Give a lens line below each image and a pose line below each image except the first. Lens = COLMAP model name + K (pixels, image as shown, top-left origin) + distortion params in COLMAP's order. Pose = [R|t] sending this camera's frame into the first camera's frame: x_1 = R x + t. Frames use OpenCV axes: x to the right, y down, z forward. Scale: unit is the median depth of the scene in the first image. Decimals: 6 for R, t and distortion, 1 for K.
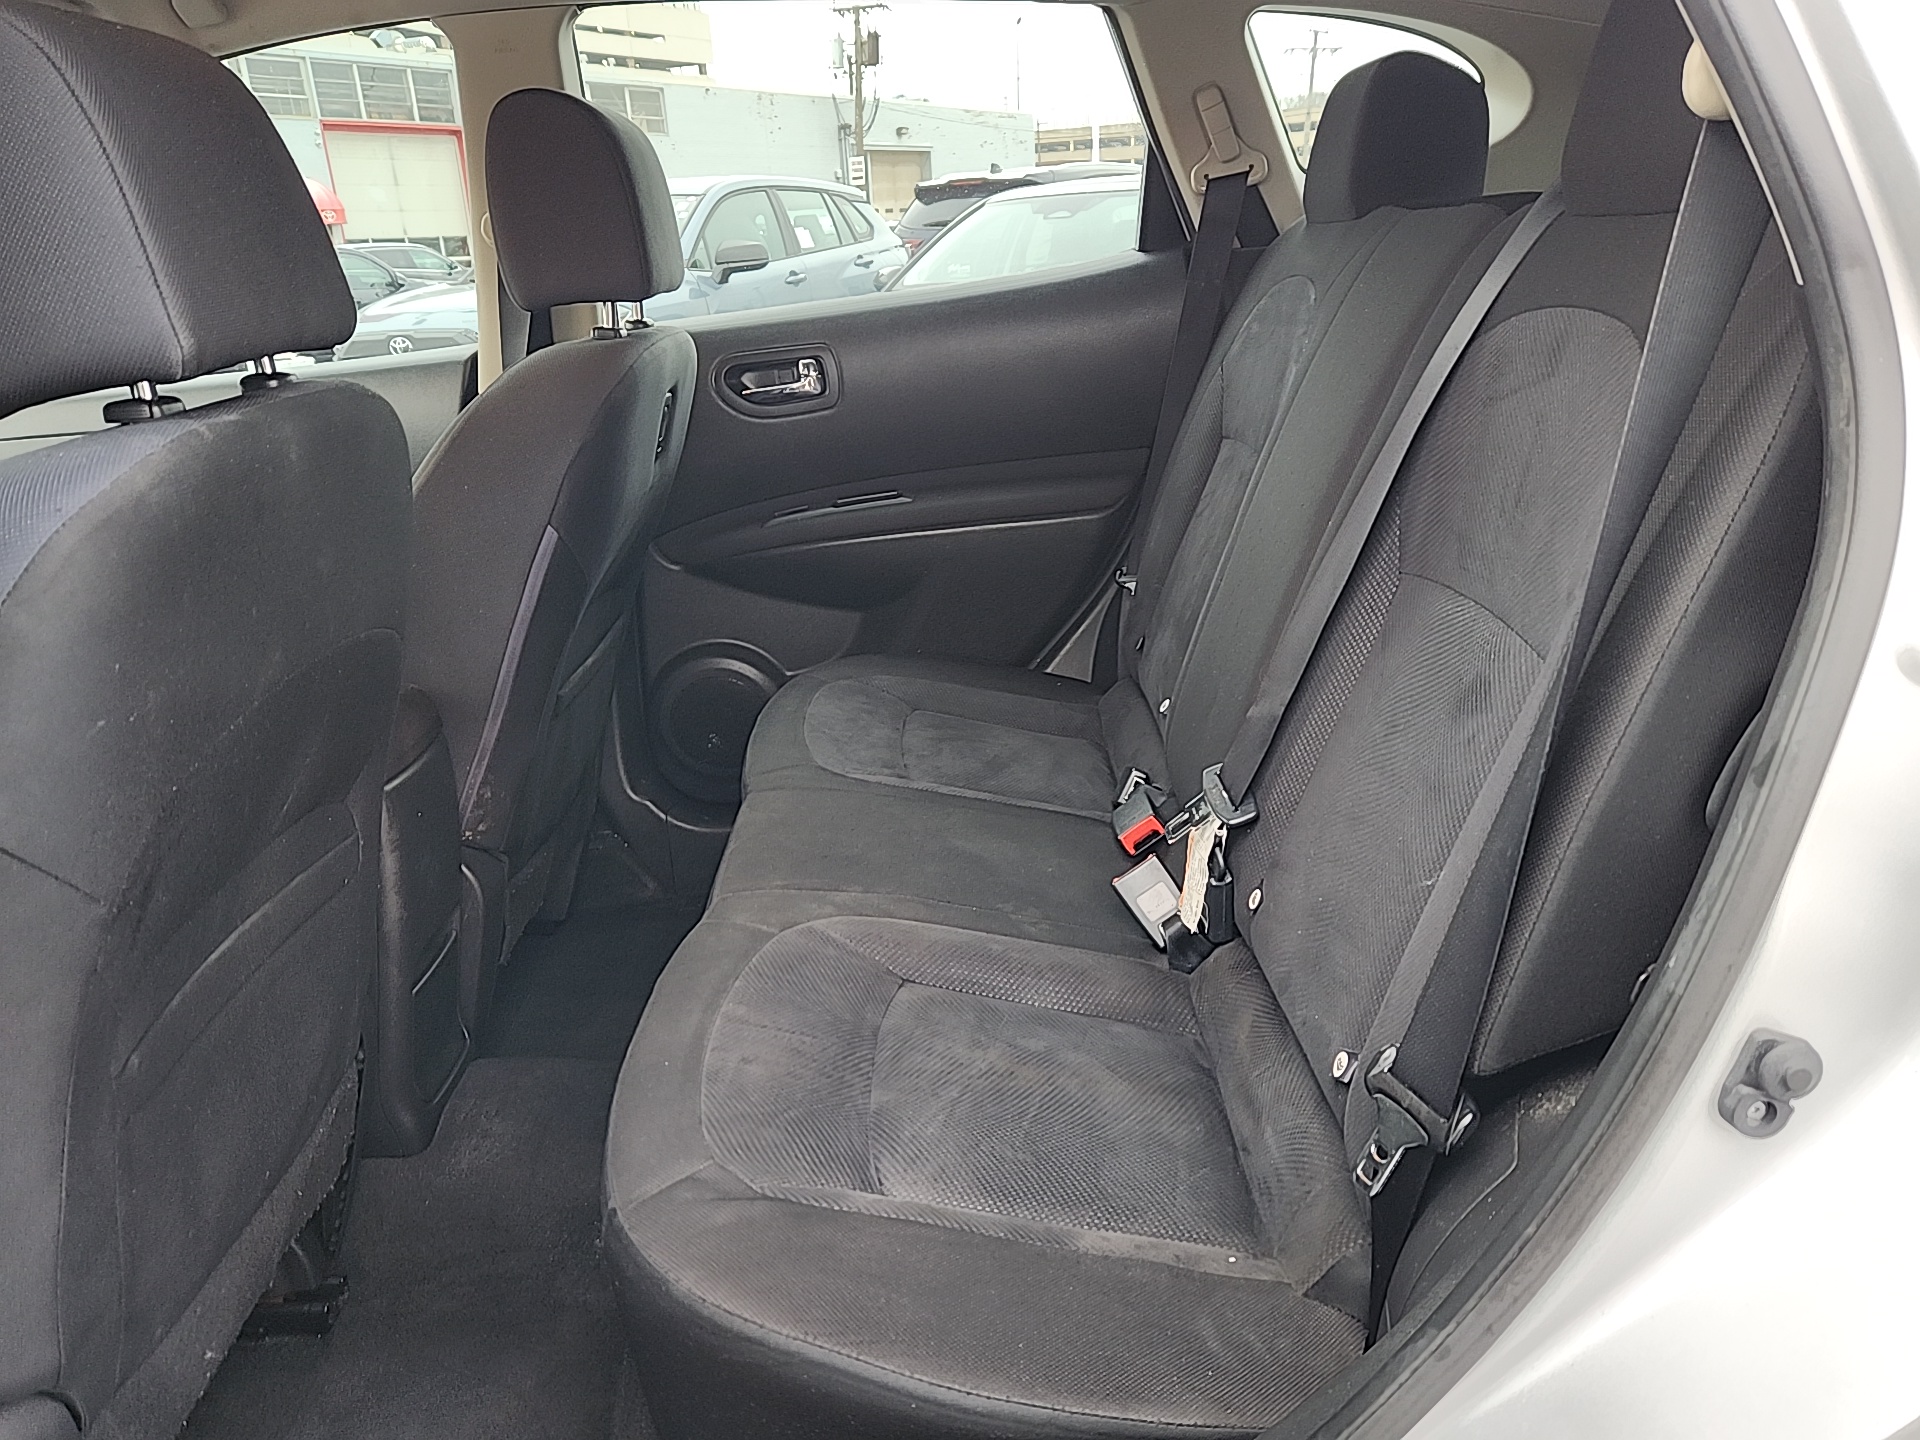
lens RADIAL K [[1286.9, 0, 960.0], [0, 1286.9, 720.0], [0, 0, 1]] dist [-0.001836, -0.003147]
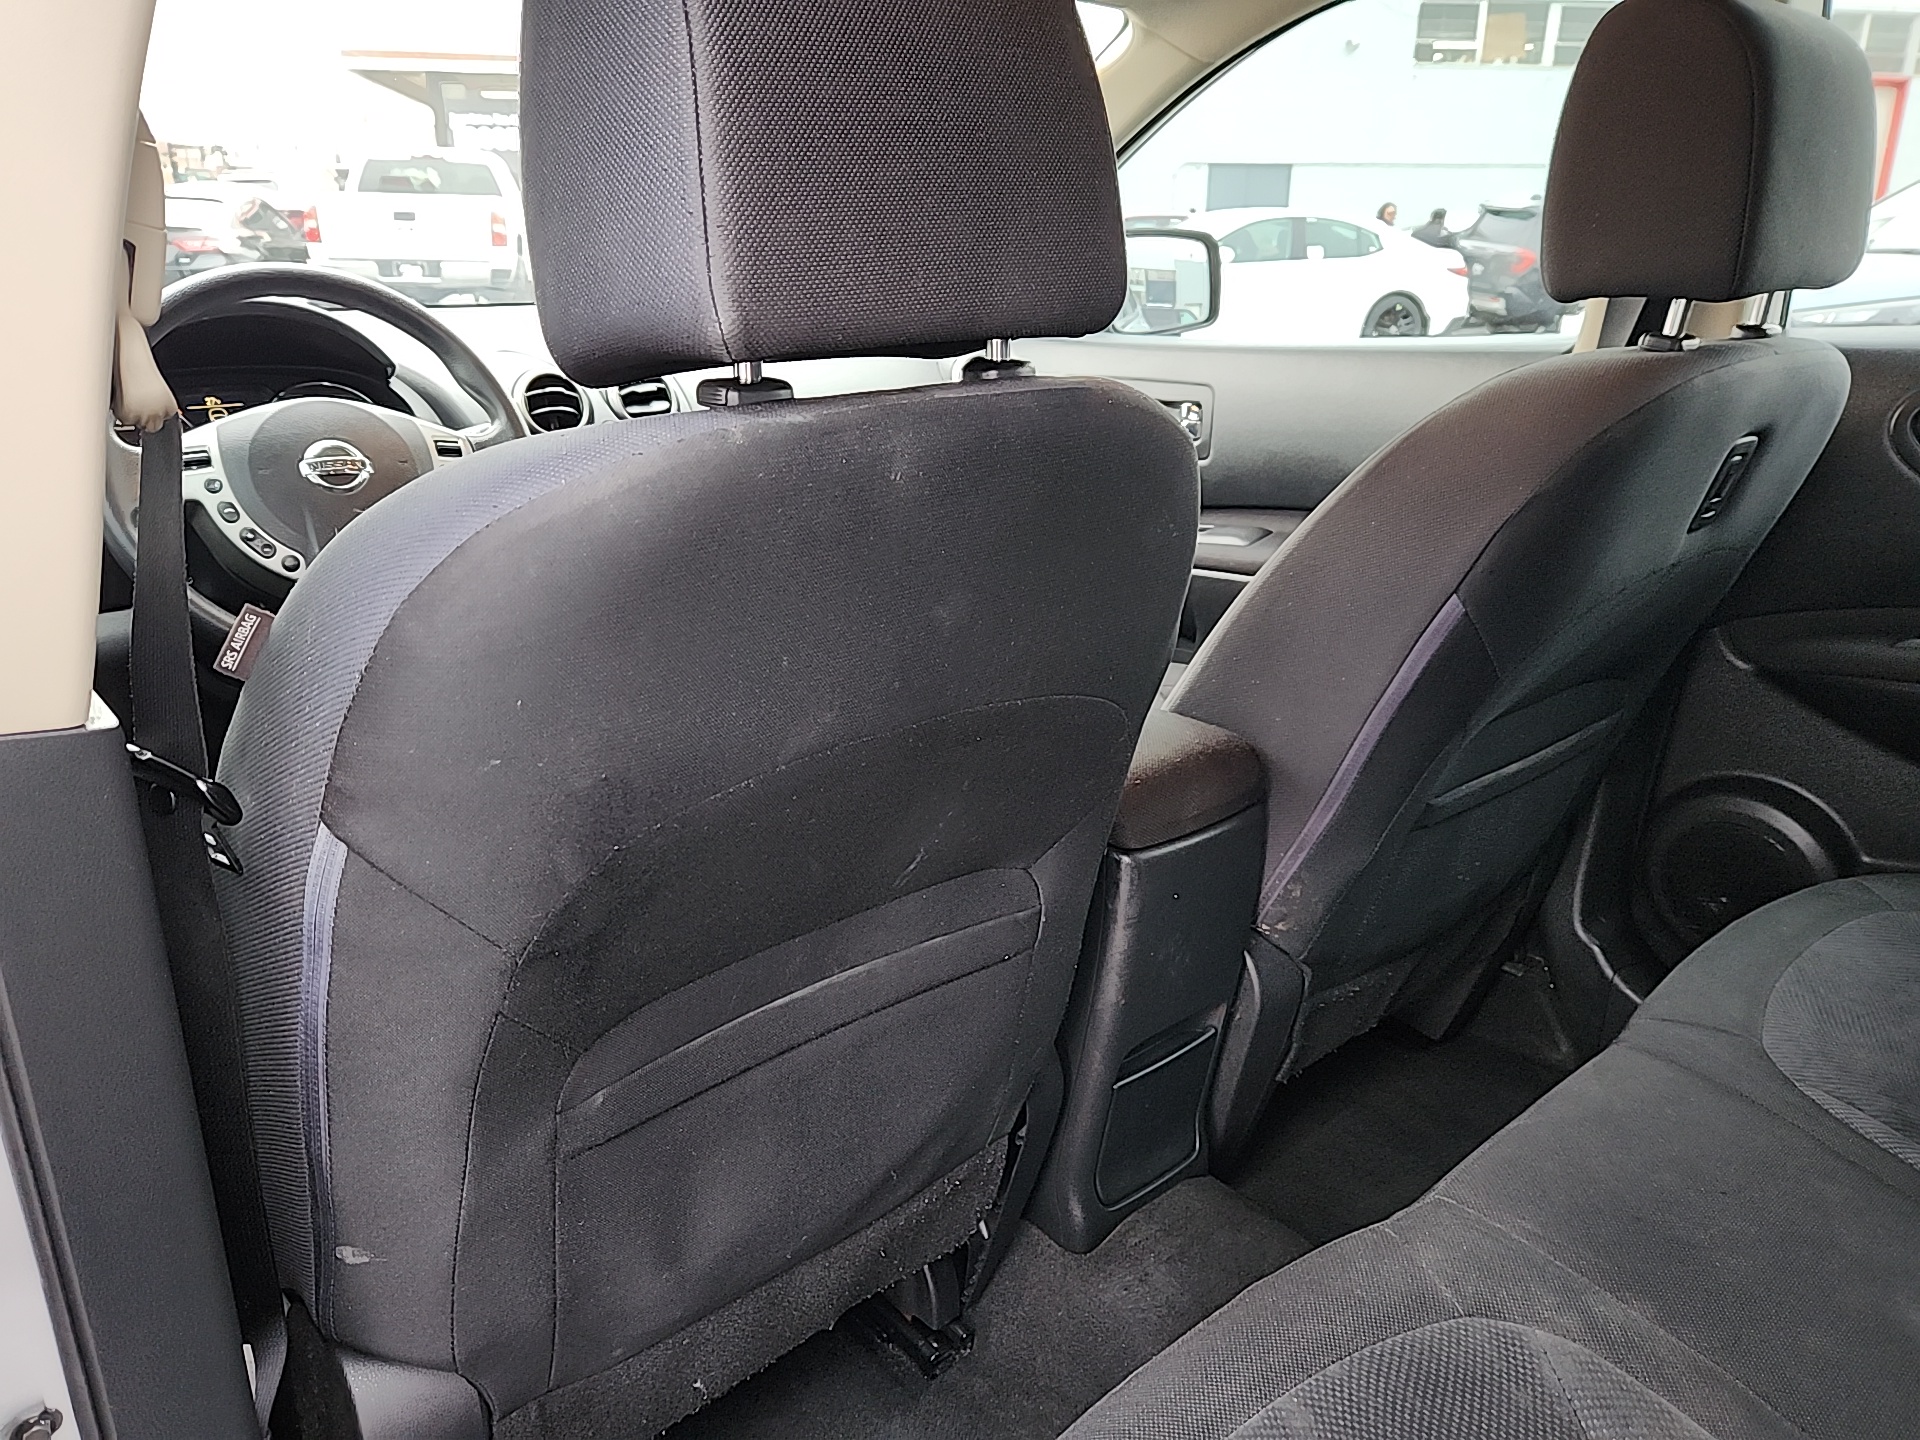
lens RADIAL K [[1380.0, 0, 960.4], [0, 1380.0, 748.3], [0, 0, 1]] dist [0.046586, -0.002990]
pose [[0.667446, 0.307510, -0.678199, 0.058416], [-0.295283, 0.945383, 0.138056, -0.093736], [0.683611, 0.108116, 0.721794, 0.239339]]
